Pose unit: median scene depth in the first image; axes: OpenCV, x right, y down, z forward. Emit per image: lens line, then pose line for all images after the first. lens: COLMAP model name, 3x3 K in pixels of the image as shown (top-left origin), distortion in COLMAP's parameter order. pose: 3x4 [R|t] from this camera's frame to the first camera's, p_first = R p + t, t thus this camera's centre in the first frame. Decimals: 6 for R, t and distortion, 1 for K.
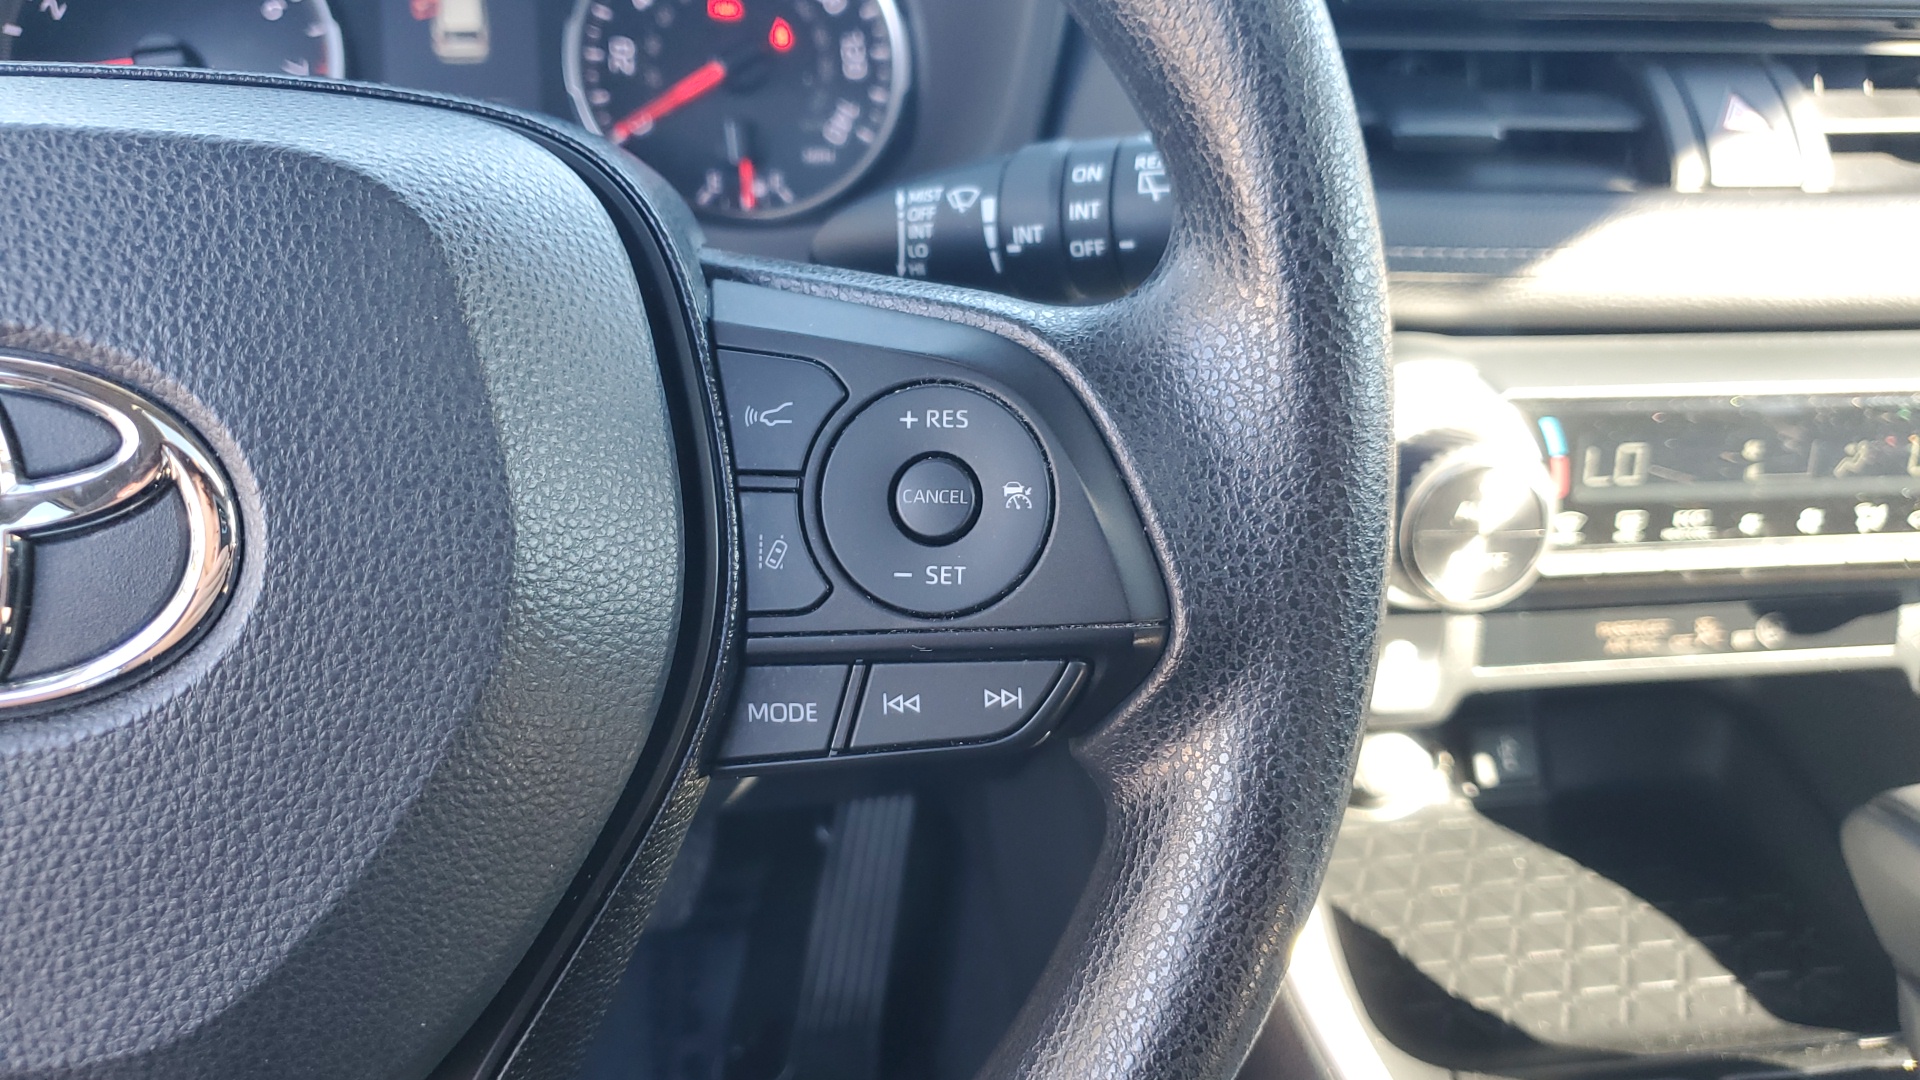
lens RADIAL K [[1555.3, 0, 955.1], [0, 1555.3, 586.5], [0, 0, 1]] dist [-0.008008, -0.000925]
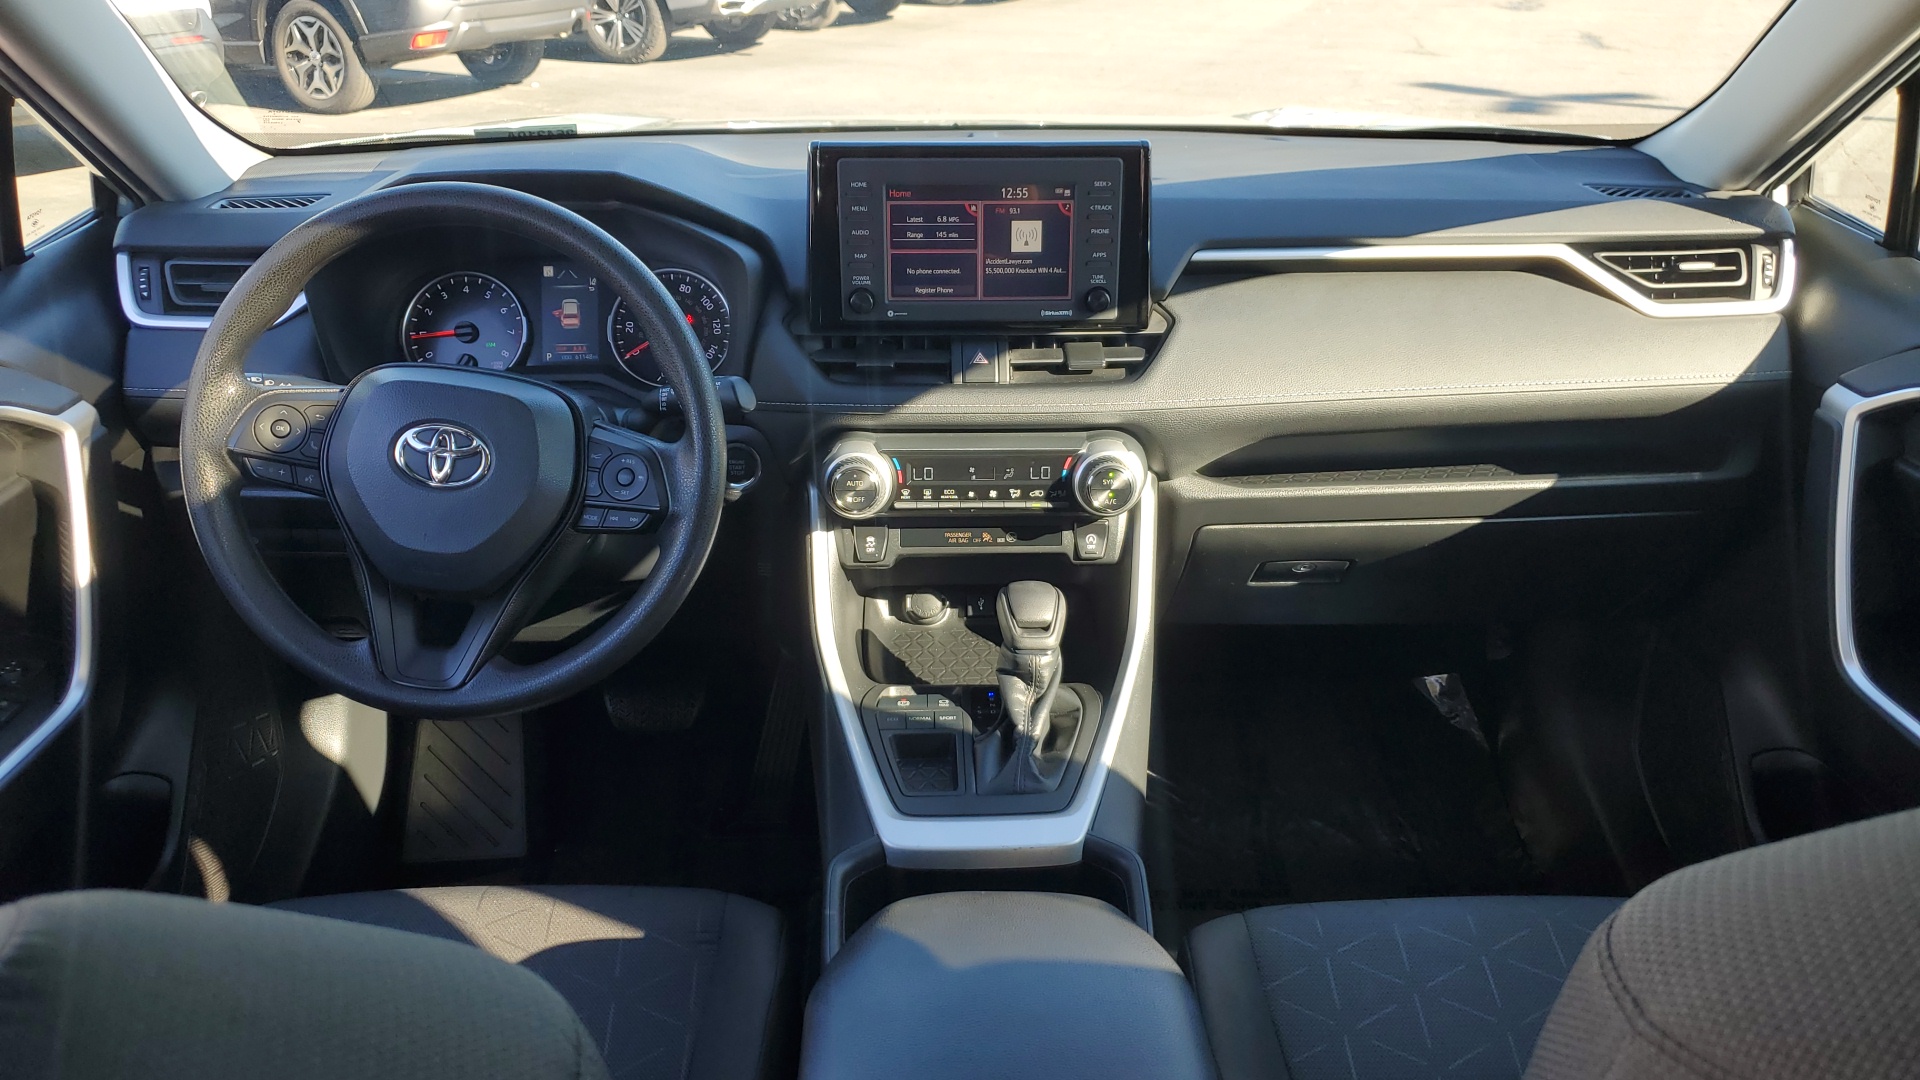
lens RADIAL K [[1473.2, 0, 964.4], [0, 1473.2, 561.6], [0, 0, 1]] dist [0.110239, -0.224773]
pose [[0.993400, 0.020257, -0.112896, 0.827434], [-0.029734, 0.996114, -0.082898, 0.326539], [0.110778, 0.085708, 0.990143, -1.815088]]
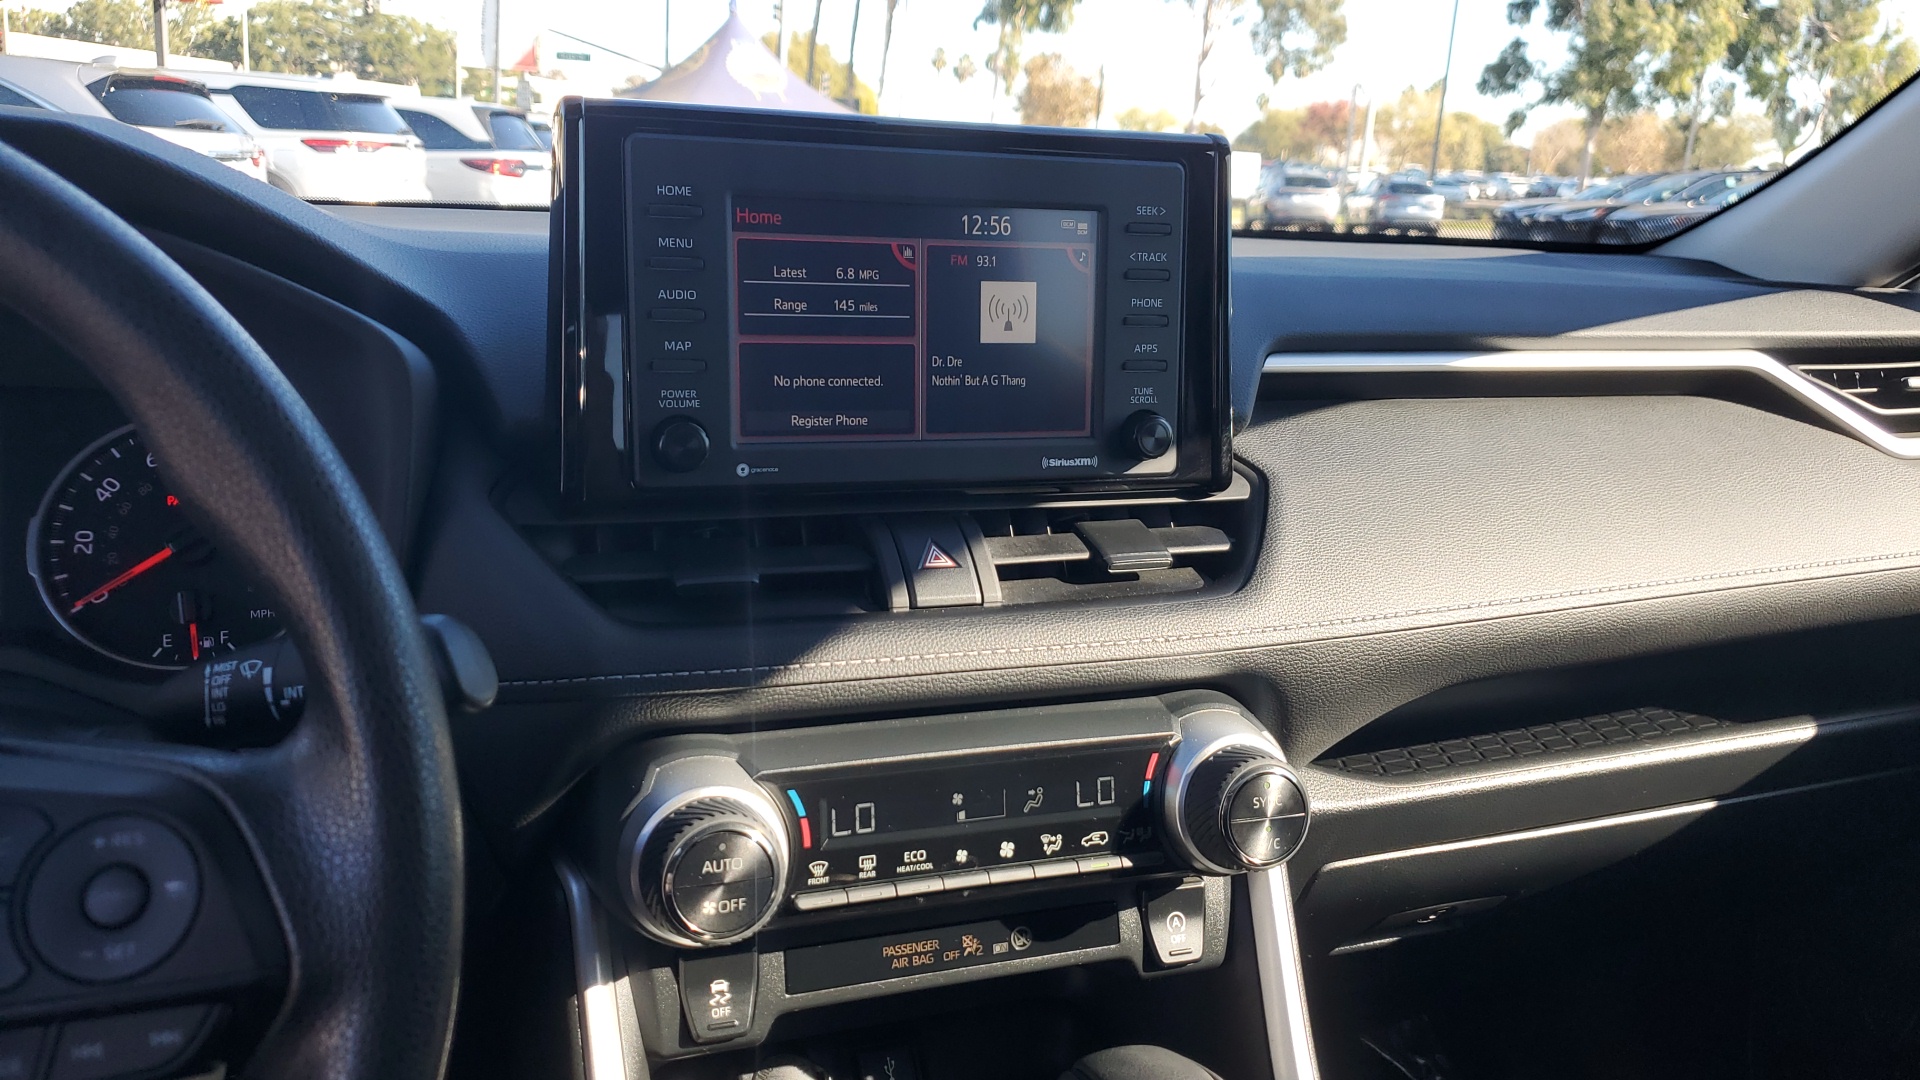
lens RADIAL K [[1508.9, 0, 956.5], [0, 1508.9, 511.6], [0, 0, 1]] dist [0.111628, -0.237313]
pose [[0.976242, -0.037247, 0.213458, 0.242903], [0.096960, 0.956078, -0.276611, 0.036411], [-0.193779, 0.290736, 0.936975, -0.305246]]
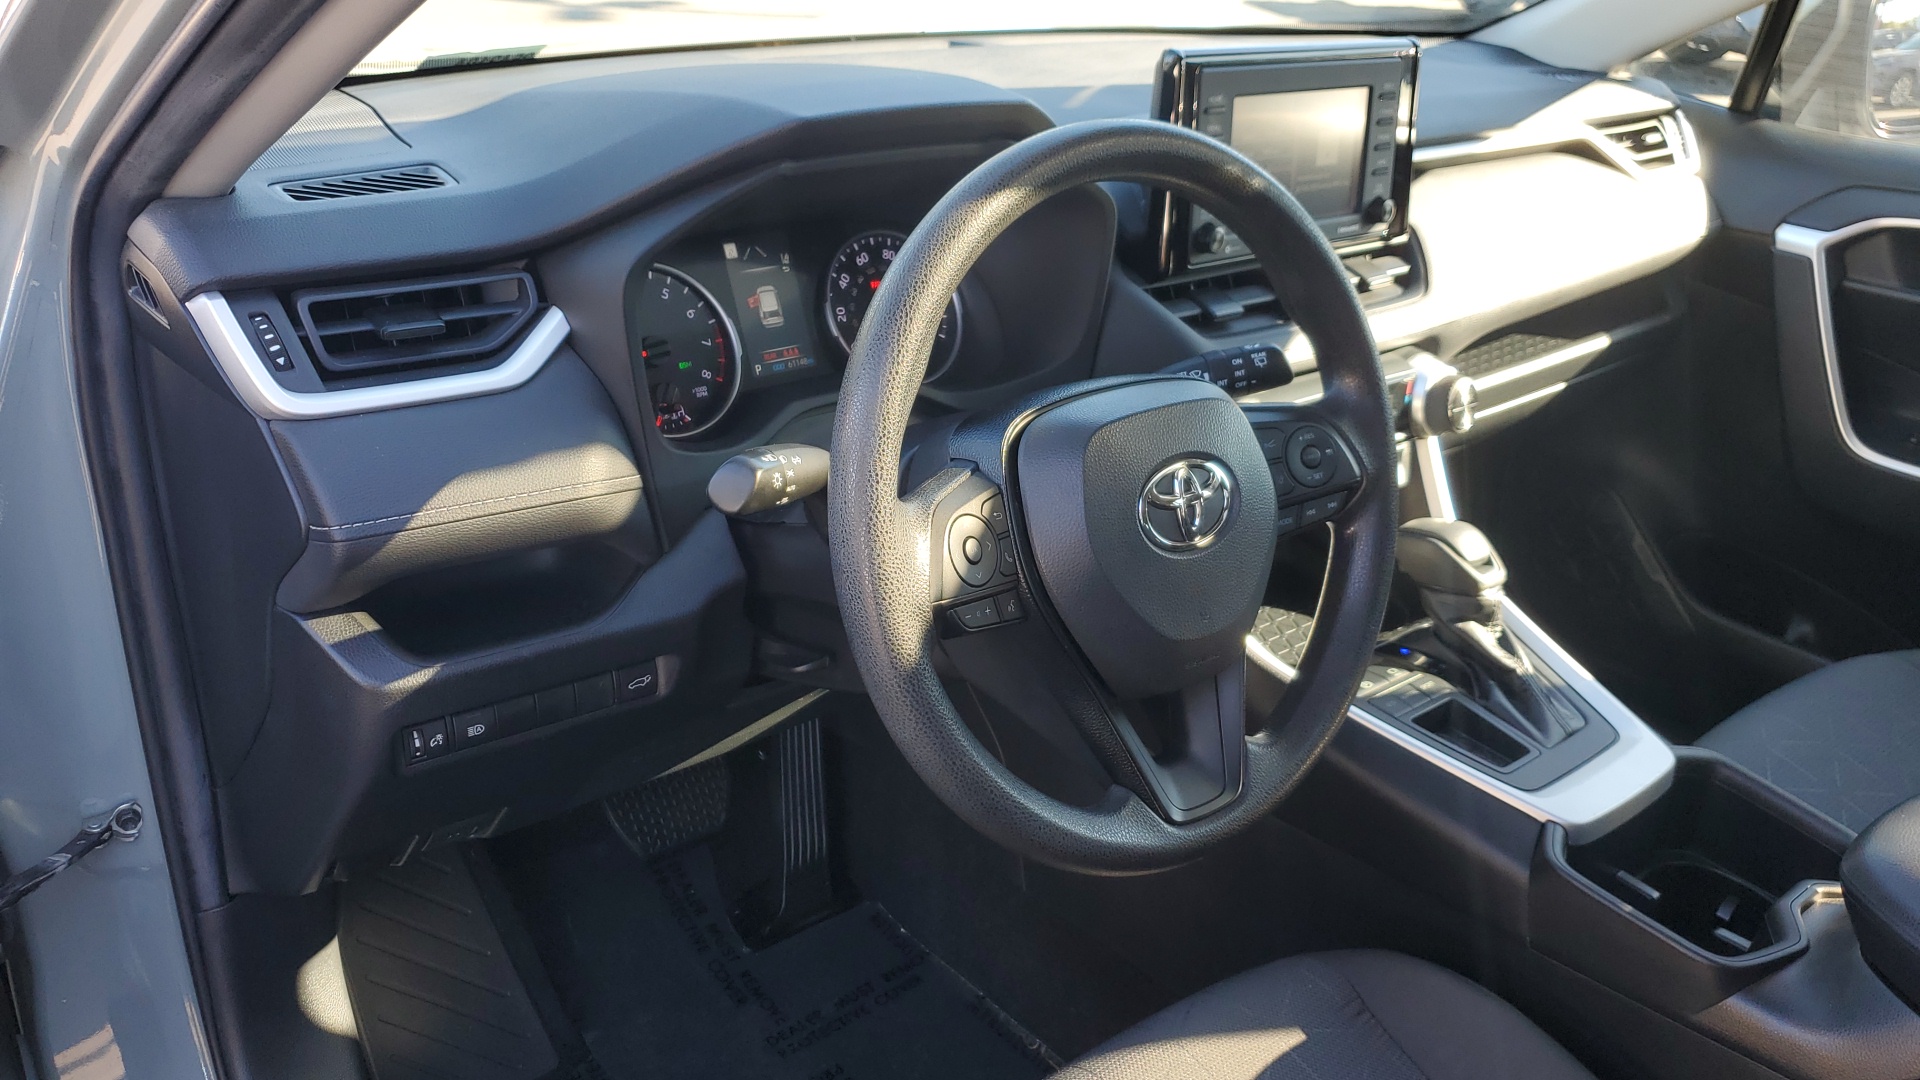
lens RADIAL K [[1506.4, 0, 985.3], [0, 1506.4, 568.7], [0, 0, 1]] dist [0.055623, -0.097933]
pose [[0.849673, -0.209419, 0.483943, -1.336594], [0.222421, 0.974452, 0.031168, -0.046669], [-0.478106, 0.081156, 0.874545, -0.971396]]
